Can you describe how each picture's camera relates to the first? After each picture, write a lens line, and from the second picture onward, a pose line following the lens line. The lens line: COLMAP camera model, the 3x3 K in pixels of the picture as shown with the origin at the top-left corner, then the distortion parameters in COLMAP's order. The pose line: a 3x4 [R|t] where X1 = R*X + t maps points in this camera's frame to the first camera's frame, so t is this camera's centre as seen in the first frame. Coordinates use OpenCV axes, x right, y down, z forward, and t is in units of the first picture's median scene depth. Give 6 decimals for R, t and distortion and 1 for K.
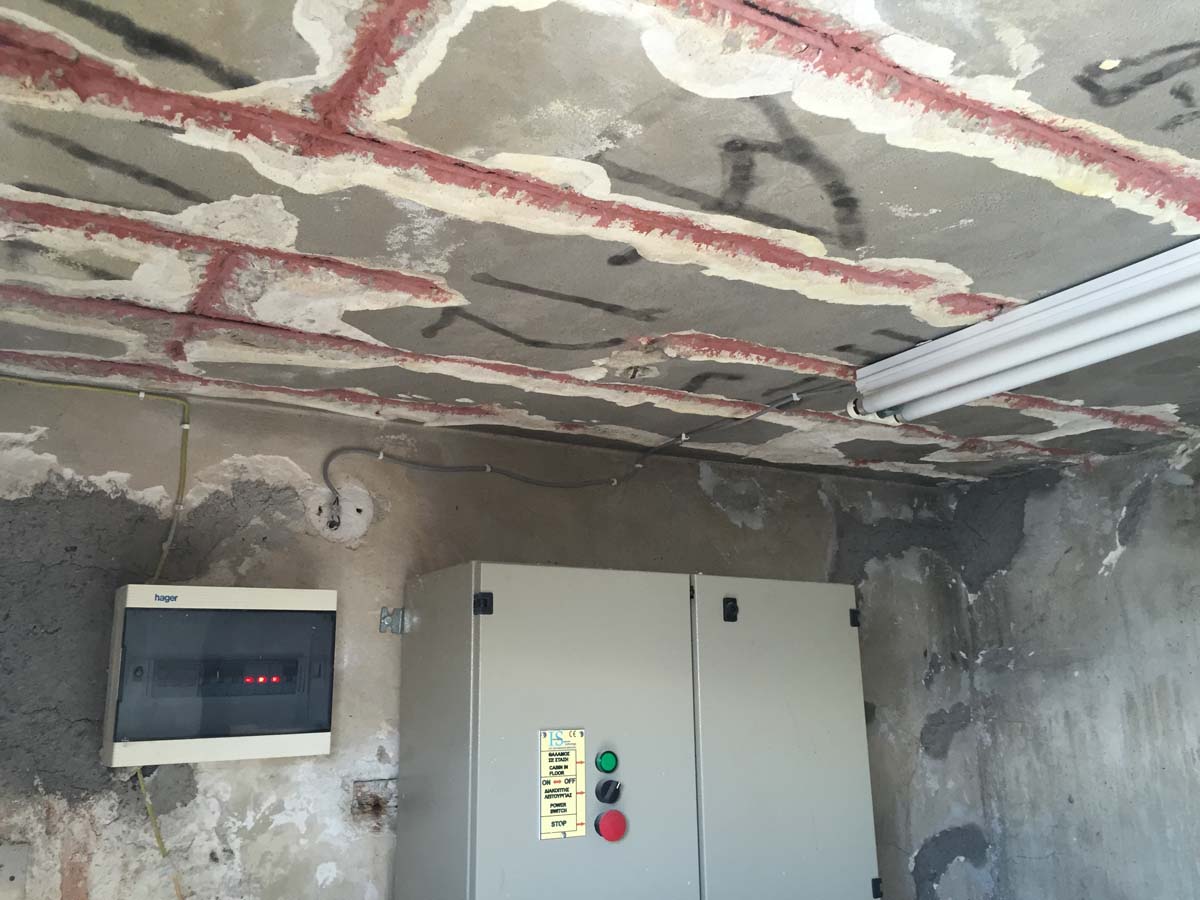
lens RADIAL K [[1021.7, 0, 591.8], [0, 1021.7, 451.1], [0, 0, 1]] dist [0.078225, -0.105069]
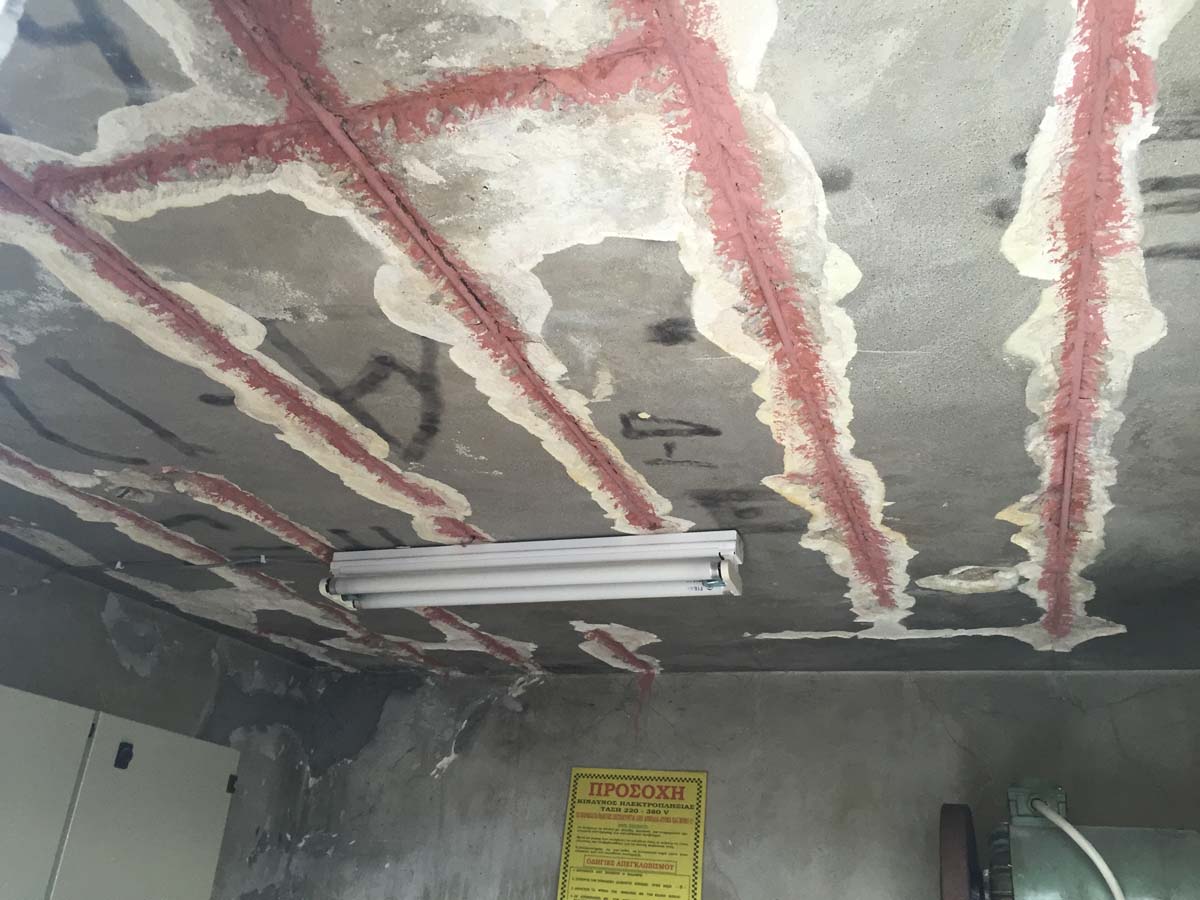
lens RADIAL K [[1021.7, 0, 591.8], [0, 1021.7, 451.1], [0, 0, 1]] dist [0.078225, -0.105069]
pose [[0.767151, 0.329395, 0.550434, -0.180078], [-0.230966, 0.942375, -0.242041, 0.022837], [-0.598443, 0.058550, 0.799023, -0.059813]]
